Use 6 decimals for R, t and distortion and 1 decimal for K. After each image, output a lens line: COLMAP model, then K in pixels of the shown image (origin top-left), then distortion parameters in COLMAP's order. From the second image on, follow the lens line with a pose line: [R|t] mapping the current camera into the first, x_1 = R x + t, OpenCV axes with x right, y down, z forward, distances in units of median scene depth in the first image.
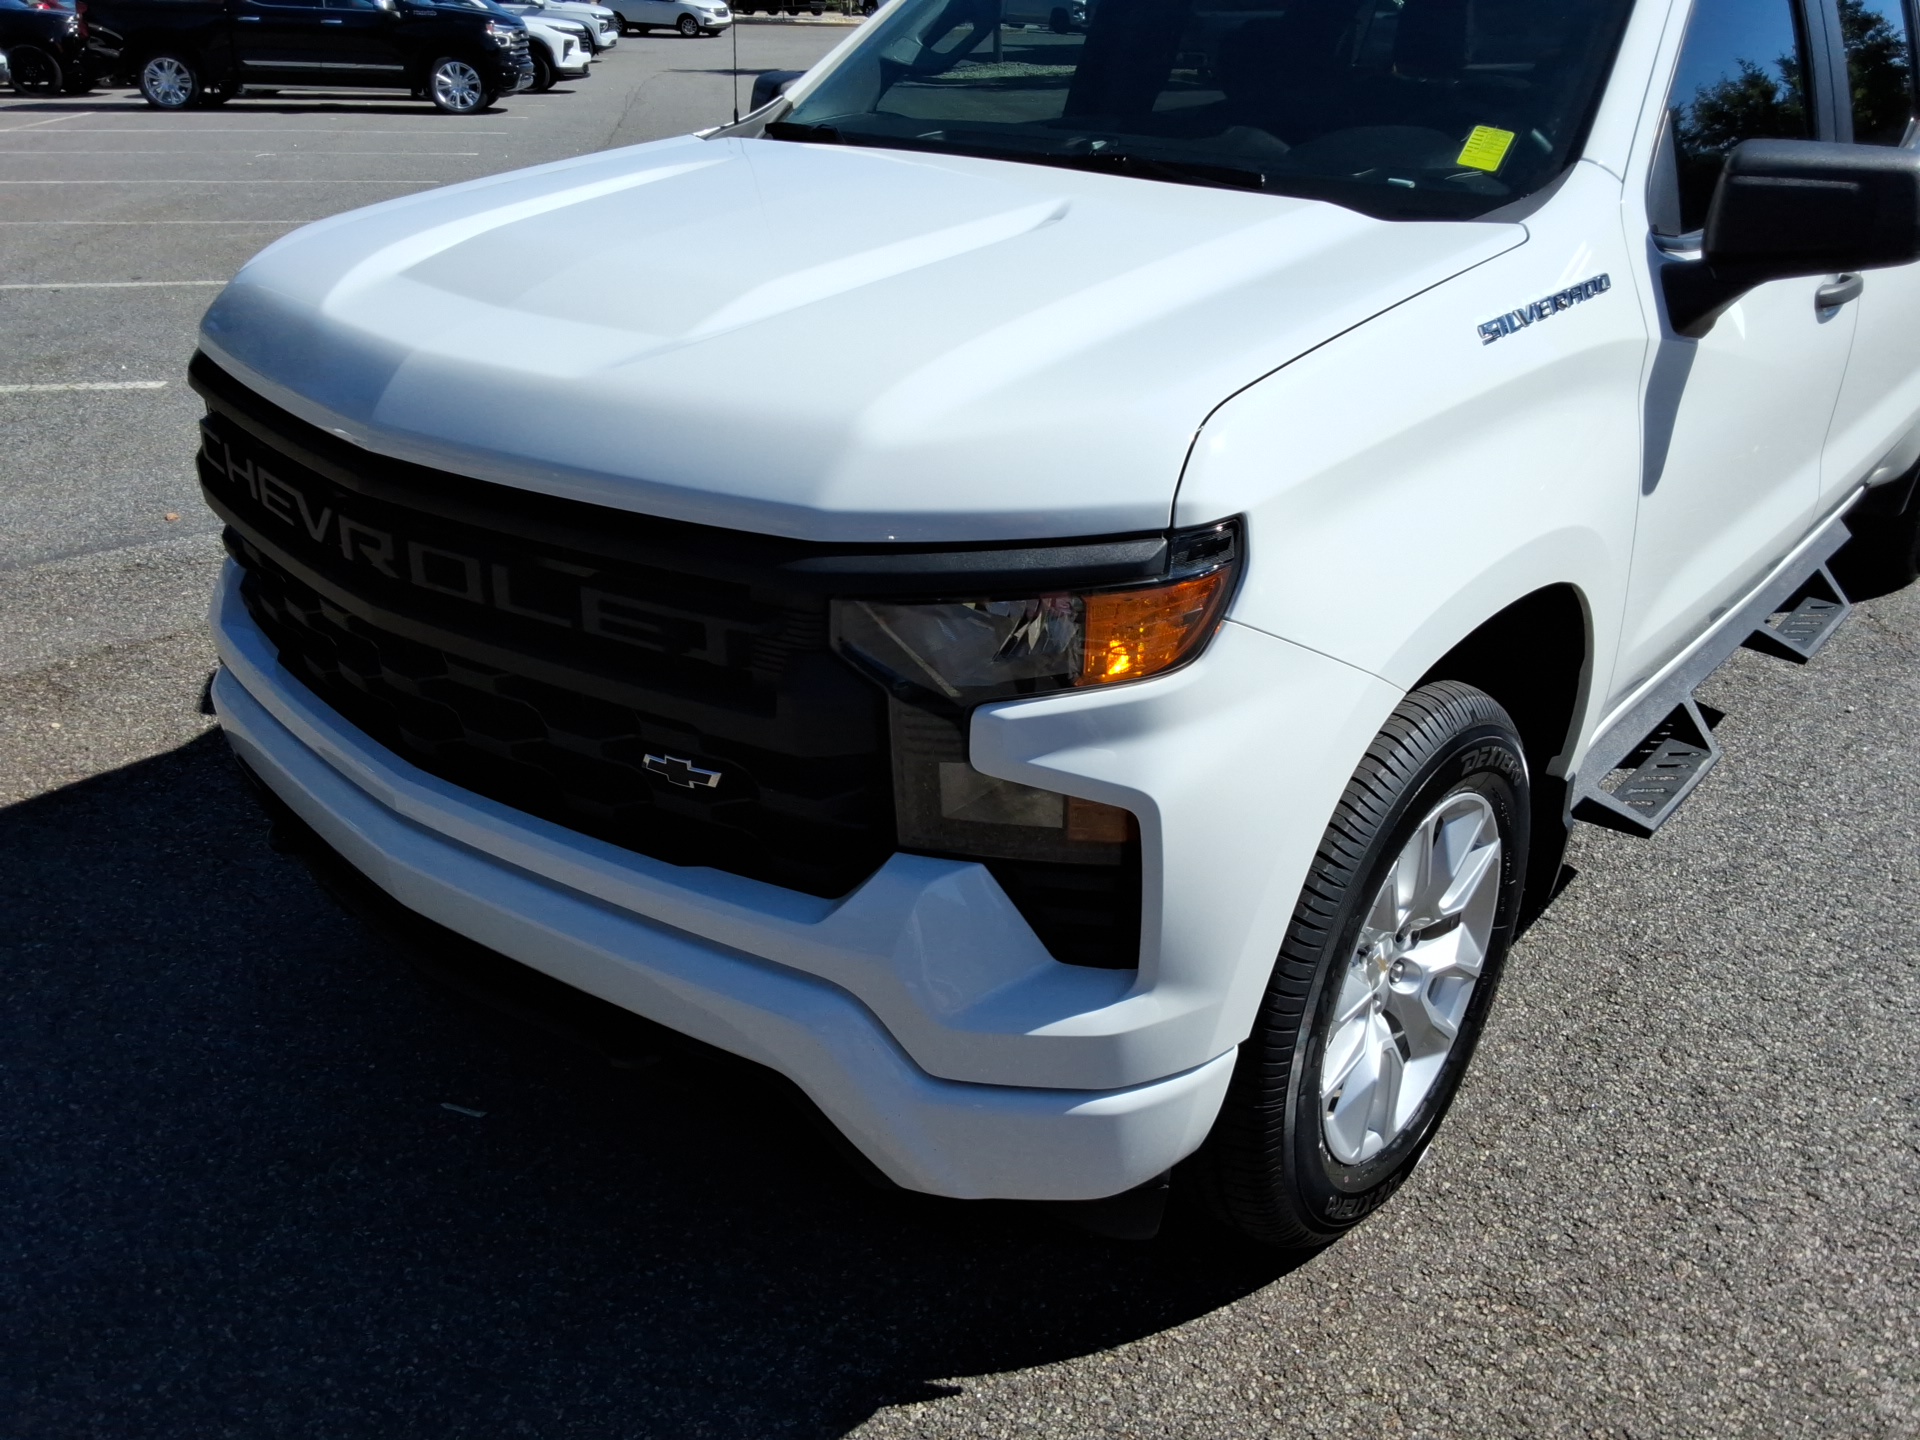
lens RADIAL K [[1542.8, 0, 974.7], [0, 1542.8, 698.6], [0, 0, 1]] dist [0.139721, -0.224062]
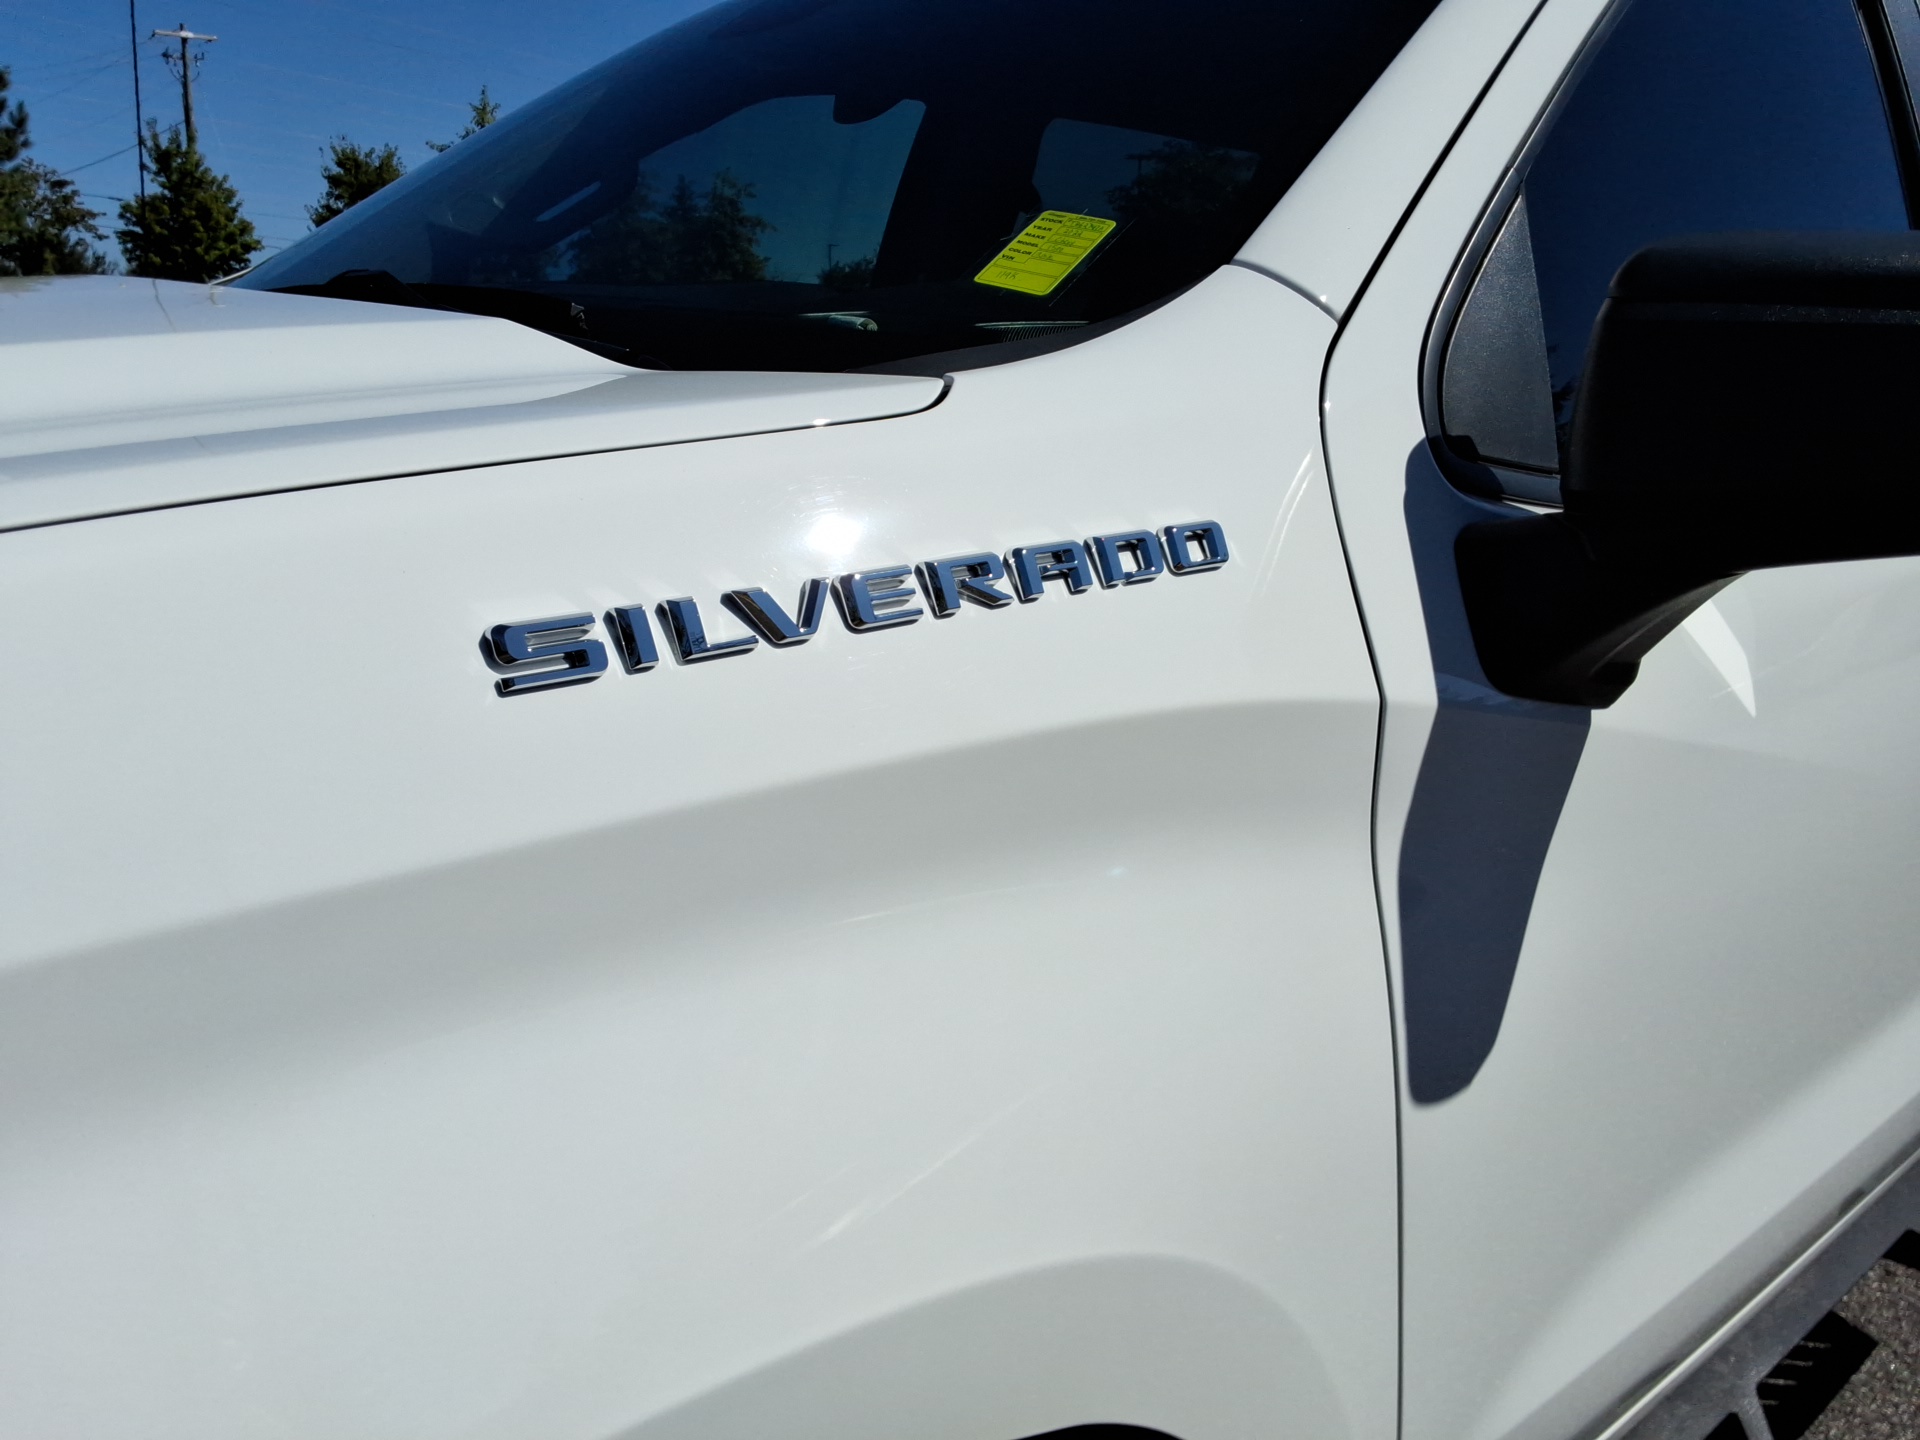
lens RADIAL K [[1574.8, 0, 972.0], [0, 1574.8, 714.0], [0, 0, 1]] dist [0.167658, -0.265360]
pose [[0.989128, 0.061002, -0.133810, 0.376113], [-0.084752, 0.980065, -0.179696, -0.147329], [0.120181, 0.189083, 0.974579, 0.606230]]
